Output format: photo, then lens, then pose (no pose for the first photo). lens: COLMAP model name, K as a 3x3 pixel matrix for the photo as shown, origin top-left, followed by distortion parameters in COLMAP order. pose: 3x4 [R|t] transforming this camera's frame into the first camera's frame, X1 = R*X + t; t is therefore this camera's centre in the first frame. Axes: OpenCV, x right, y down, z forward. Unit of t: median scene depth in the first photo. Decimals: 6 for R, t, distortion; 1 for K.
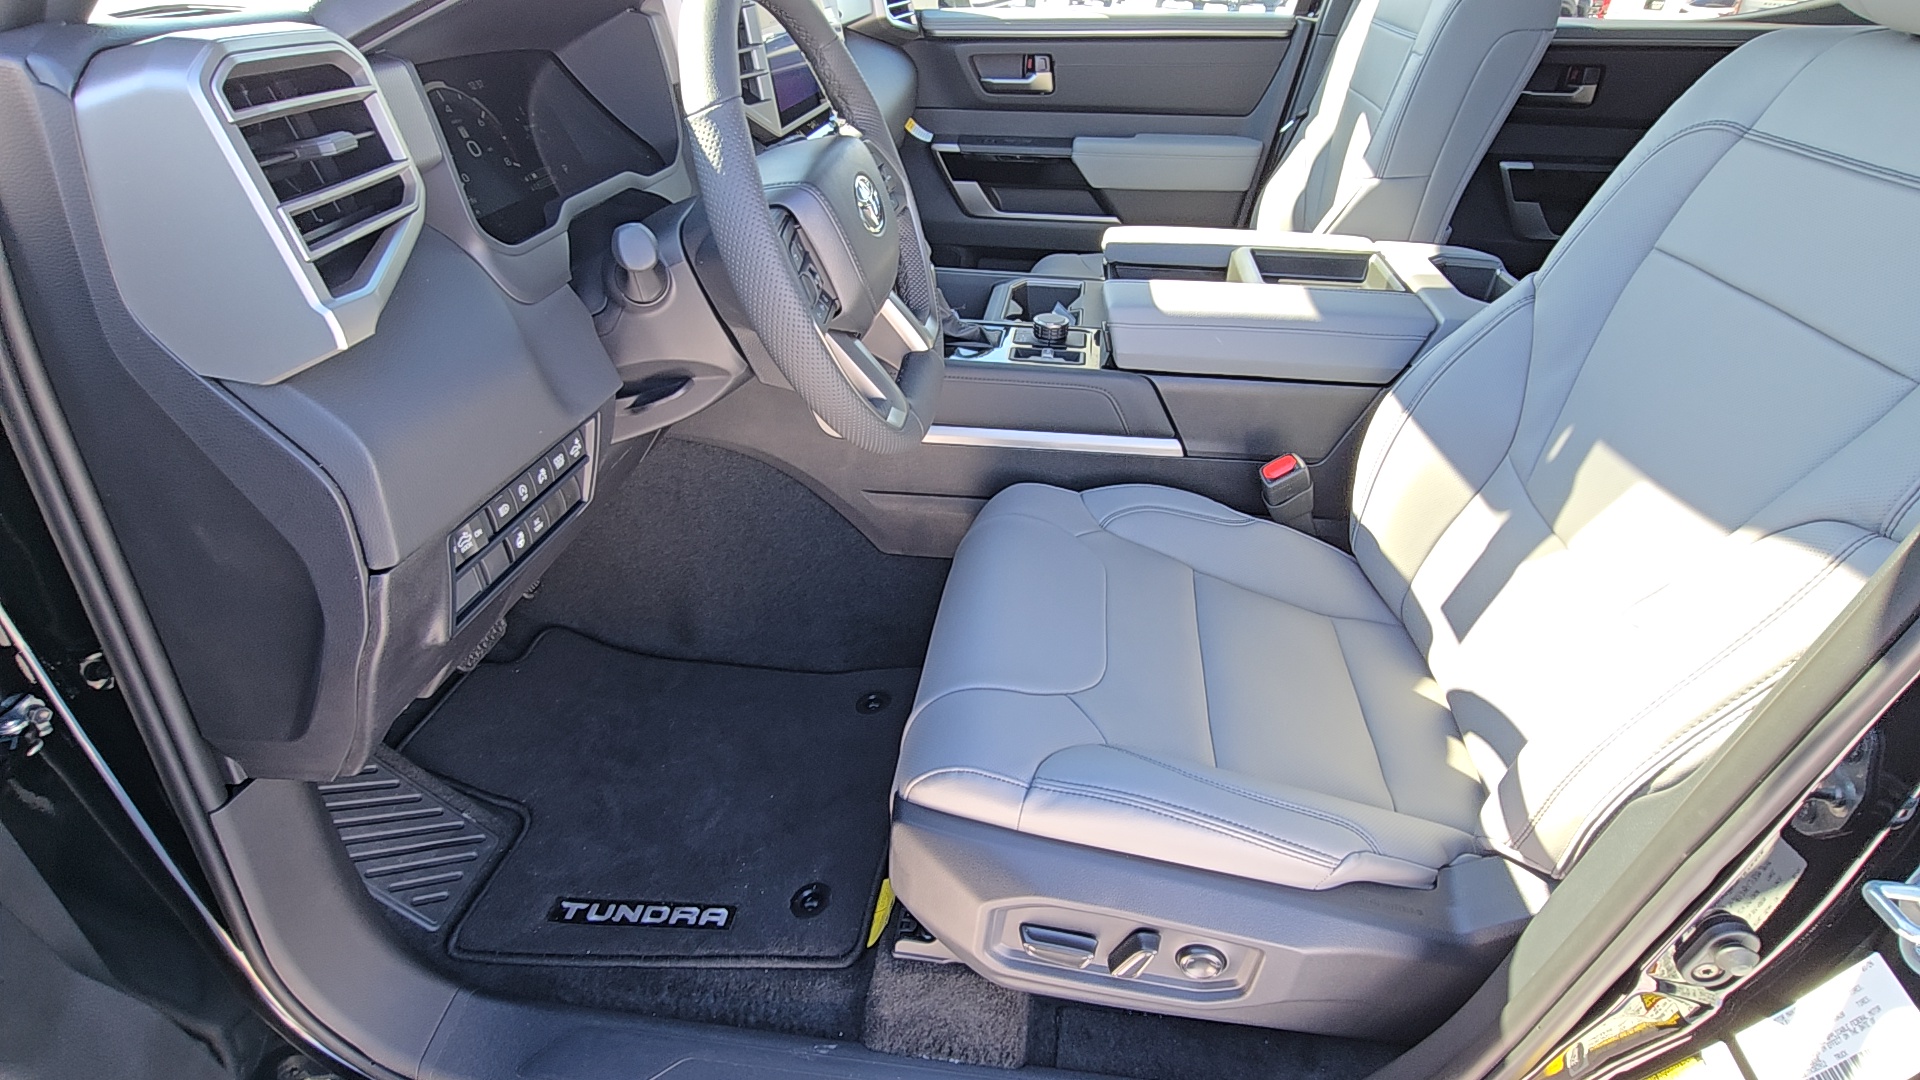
lens RADIAL K [[977.4, 0, 964.6], [0, 977.4, 544.1], [0, 0, 1]] dist [0.004010, 0.001763]
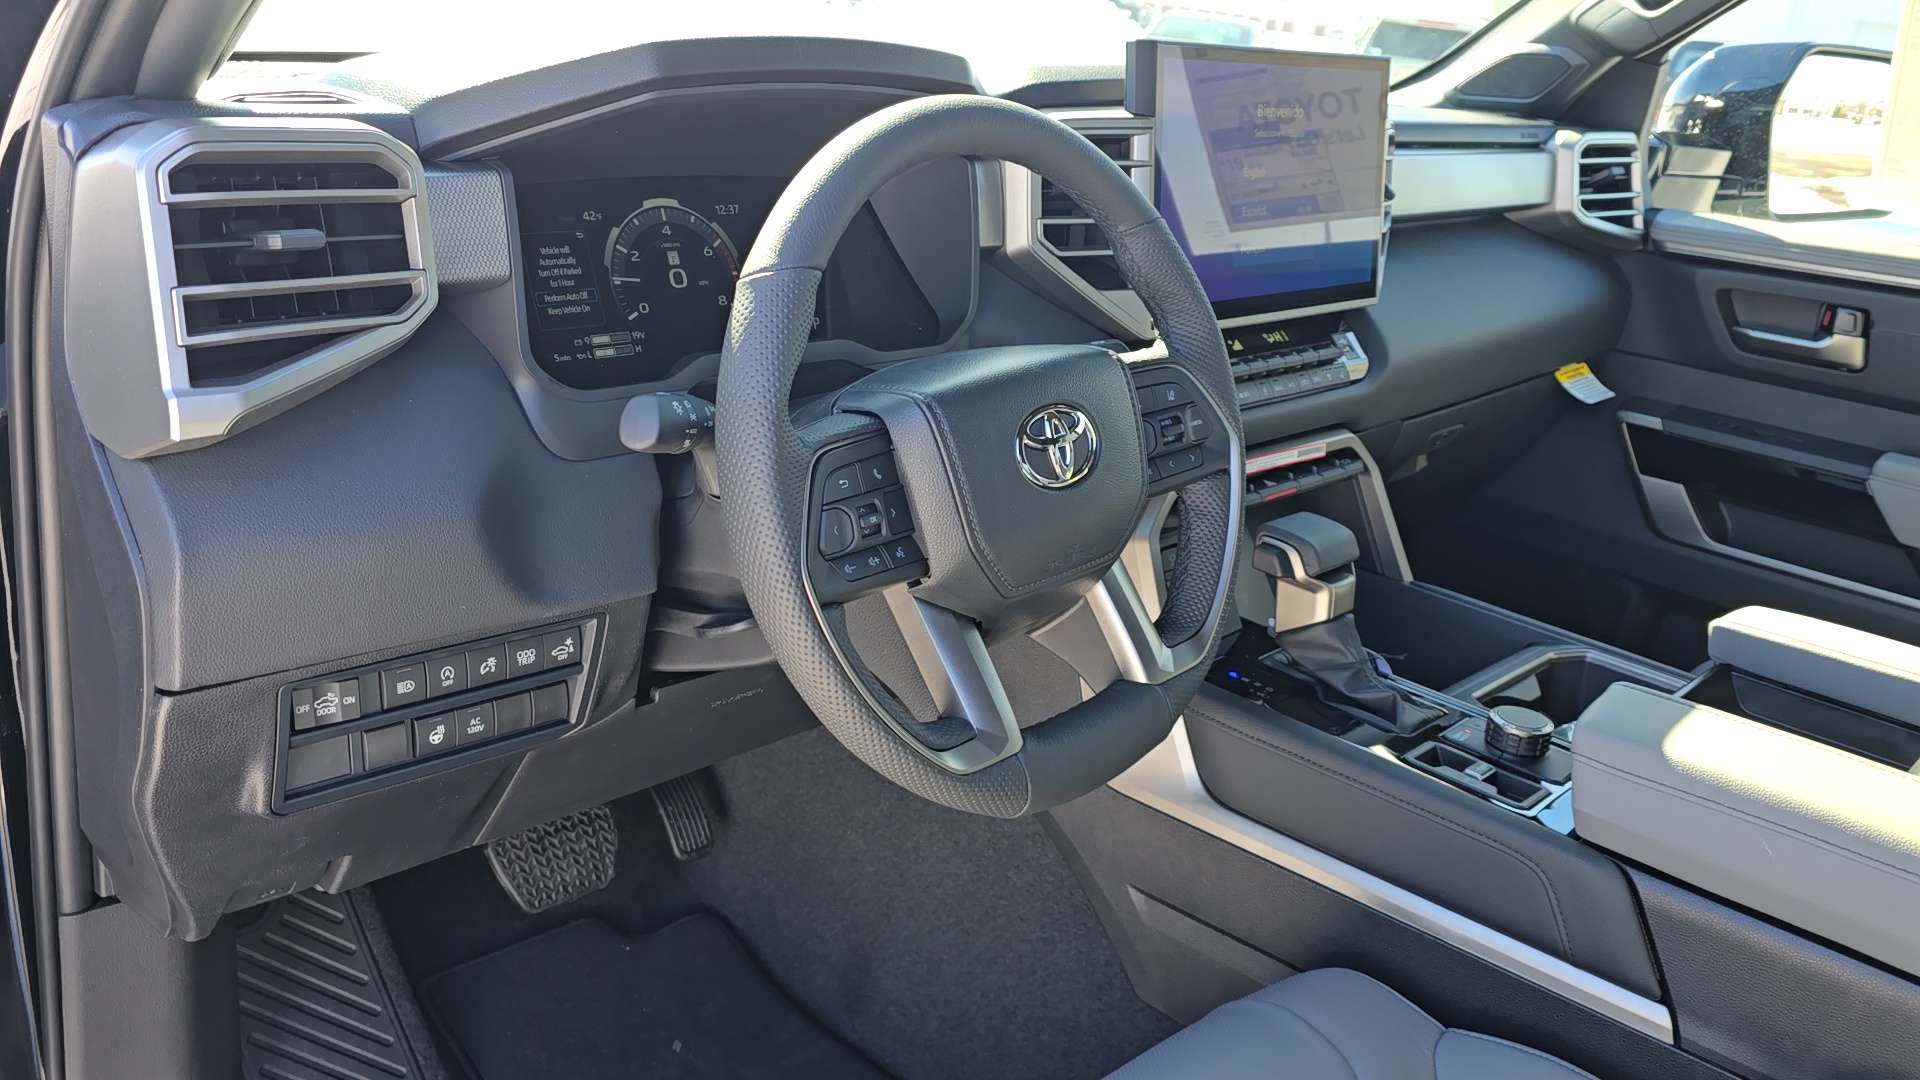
lens RADIAL K [[1604.0, 0, 969.2], [0, 1604.0, 546.5], [0, 0, 1]] dist [-0.013099, 0.022004]
pose [[0.810664, 0.252888, -0.528083, 0.306557], [-0.378335, 0.914587, -0.142808, -0.069760], [0.446863, 0.315561, 0.837099, 0.046063]]
